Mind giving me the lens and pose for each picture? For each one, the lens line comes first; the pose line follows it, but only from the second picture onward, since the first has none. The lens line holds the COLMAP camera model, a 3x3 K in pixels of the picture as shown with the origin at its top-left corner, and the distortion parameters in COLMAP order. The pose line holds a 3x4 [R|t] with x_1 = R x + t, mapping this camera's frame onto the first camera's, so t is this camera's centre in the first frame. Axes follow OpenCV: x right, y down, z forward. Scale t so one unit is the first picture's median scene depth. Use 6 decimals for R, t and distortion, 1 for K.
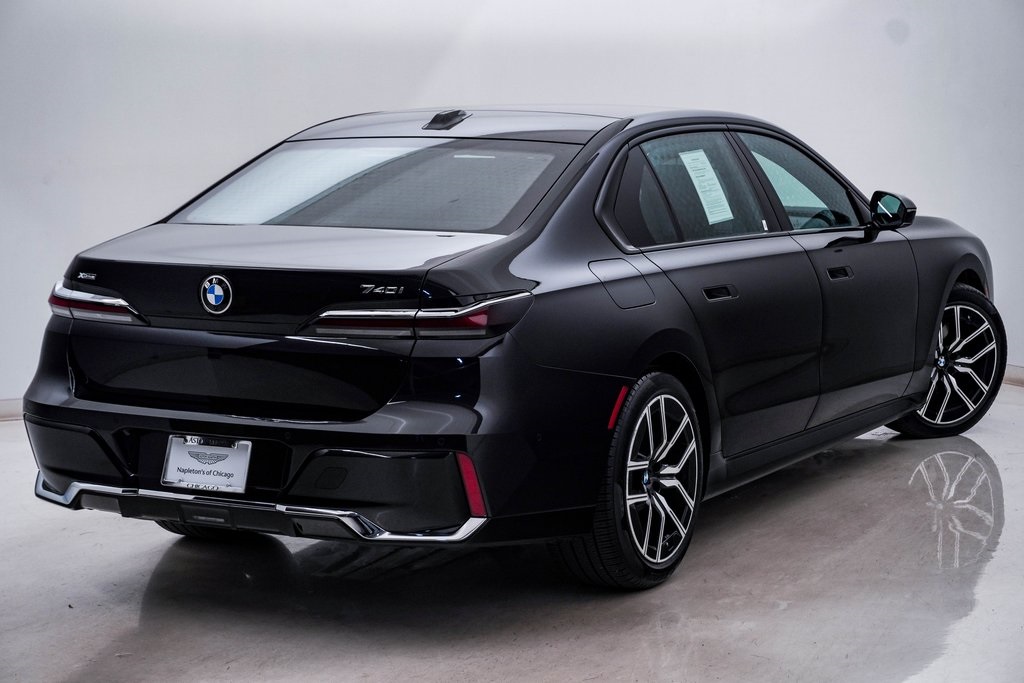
lens RADIAL K [[2181.3, 0, 502.5], [0, 2181.3, 349.5], [0, 0, 1]] dist [0.012857, 0.000000]
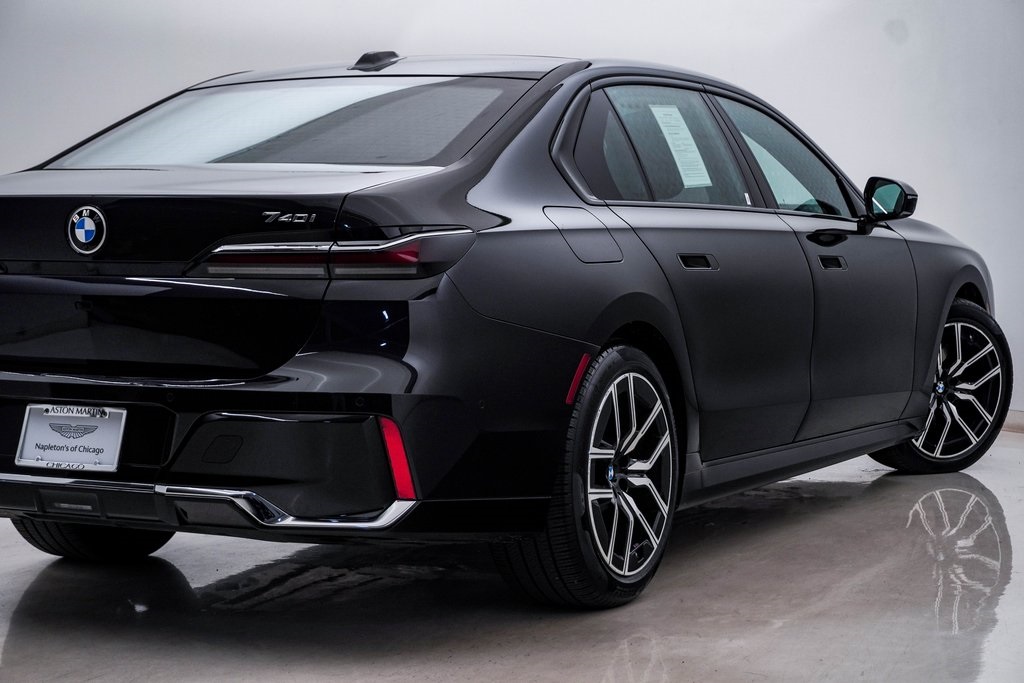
lens RADIAL K [[2181.3, 0, 510.3], [0, 2181.3, 344.4], [0, 0, 1]] dist [0.012857, 0.000000]
pose [[0.999618, 0.007403, 0.026610, 0.005319], [-0.005707, 0.997979, -0.063280, 0.066015], [-0.027025, 0.063104, 0.997641, 0.179511]]
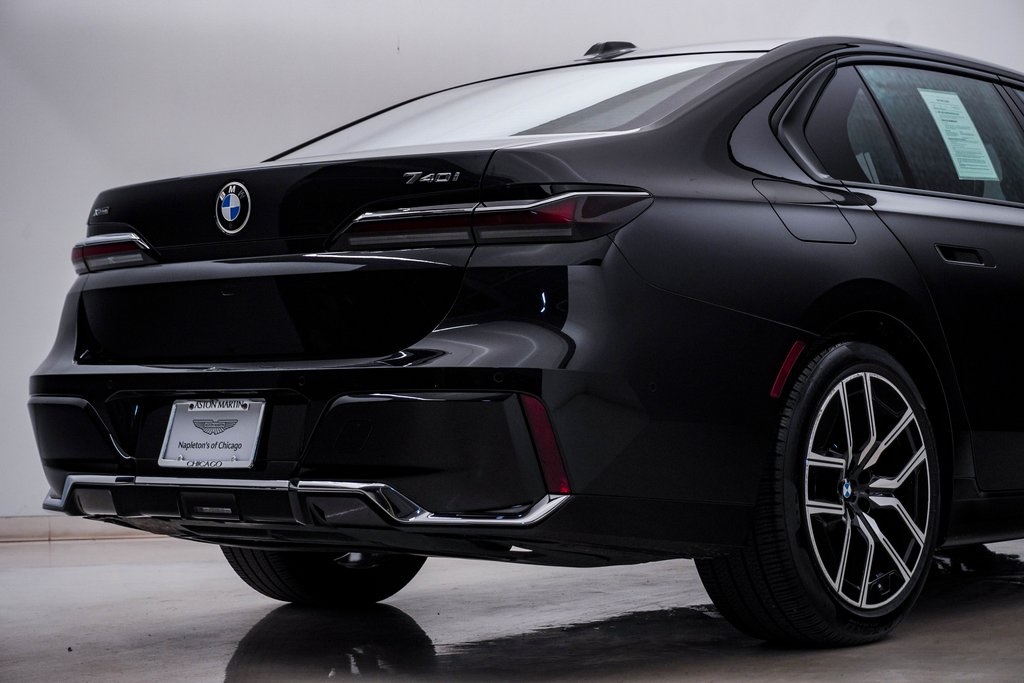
lens RADIAL K [[2181.3, 0, 511.4], [0, 2181.3, 341.1], [0, 0, 1]] dist [0.012857, 0.000000]
pose [[0.979229, -0.010168, -0.202501, 0.108992], [-0.018584, 0.990037, -0.139575, 0.118457], [0.201903, 0.140439, 0.969284, 0.293372]]
